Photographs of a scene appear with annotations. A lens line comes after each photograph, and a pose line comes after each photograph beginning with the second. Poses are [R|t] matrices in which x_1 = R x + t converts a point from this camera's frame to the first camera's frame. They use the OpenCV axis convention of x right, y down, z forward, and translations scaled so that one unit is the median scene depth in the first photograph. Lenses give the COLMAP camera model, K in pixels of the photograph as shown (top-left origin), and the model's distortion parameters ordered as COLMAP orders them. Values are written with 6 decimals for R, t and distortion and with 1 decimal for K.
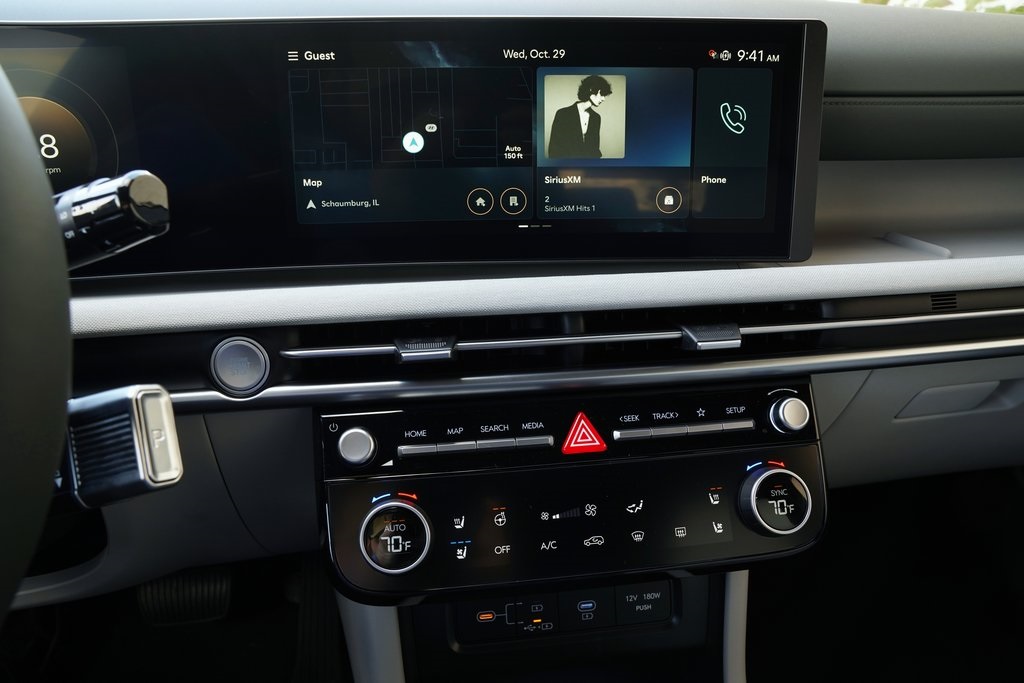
lens RADIAL K [[706.4, 0, 512.0], [0, 706.4, 341.5], [0, 0, 1]] dist [-0.136510, 0.093050]
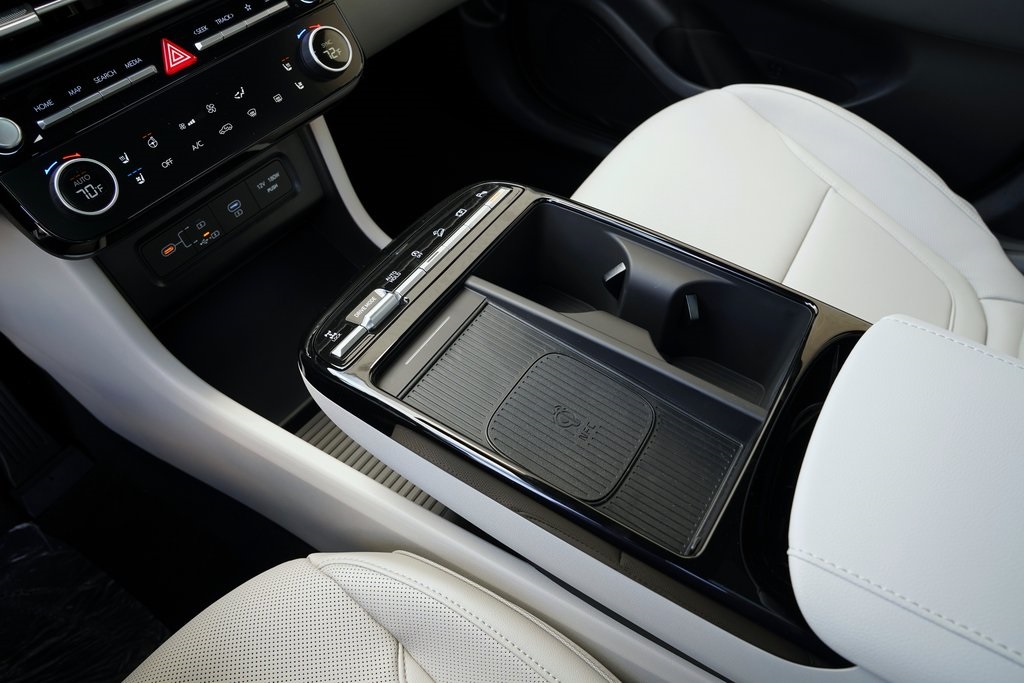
lens RADIAL K [[706.4, 0, 512.0], [0, 706.4, 341.5], [0, 0, 1]] dist [-0.136510, 0.093050]
pose [[0.697728, -0.550168, 0.458793, -0.312284], [0.295000, 0.804289, 0.515843, 0.098013], [-0.652803, -0.224574, 0.723474, -0.372917]]
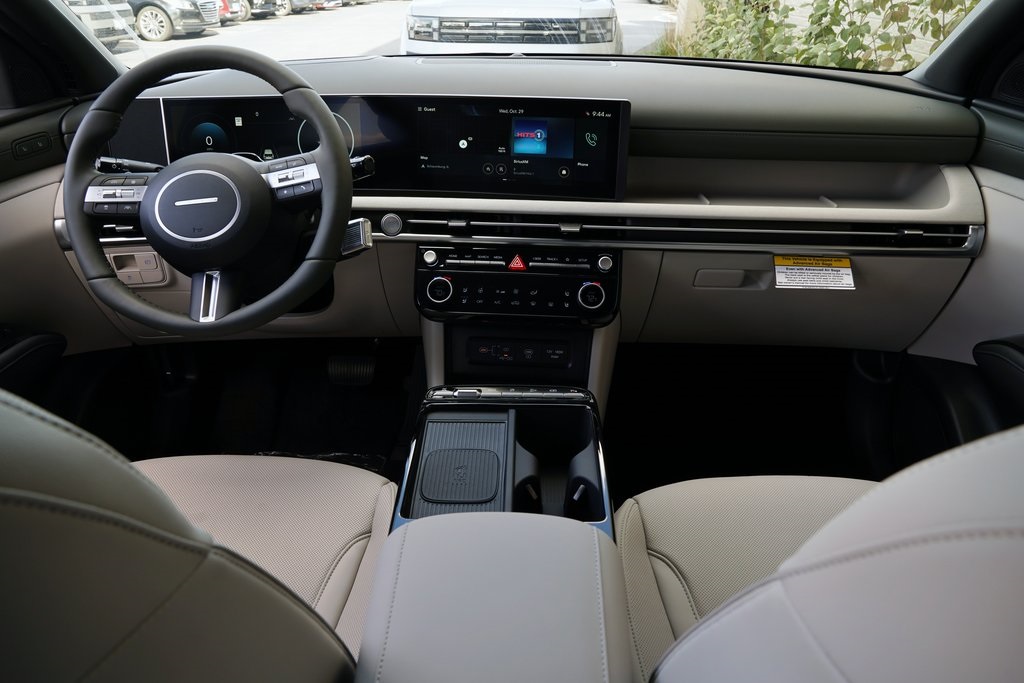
lens RADIAL K [[714.9, 0, 512.0], [0, 714.9, 341.5], [0, 0, 1]] dist [-0.127560, 0.096640]
pose [[0.974257, 0.103642, -0.200205, 0.630924], [-0.091754, 0.993471, 0.067795, 0.242944], [0.205925, -0.047680, 0.977406, -1.544051]]
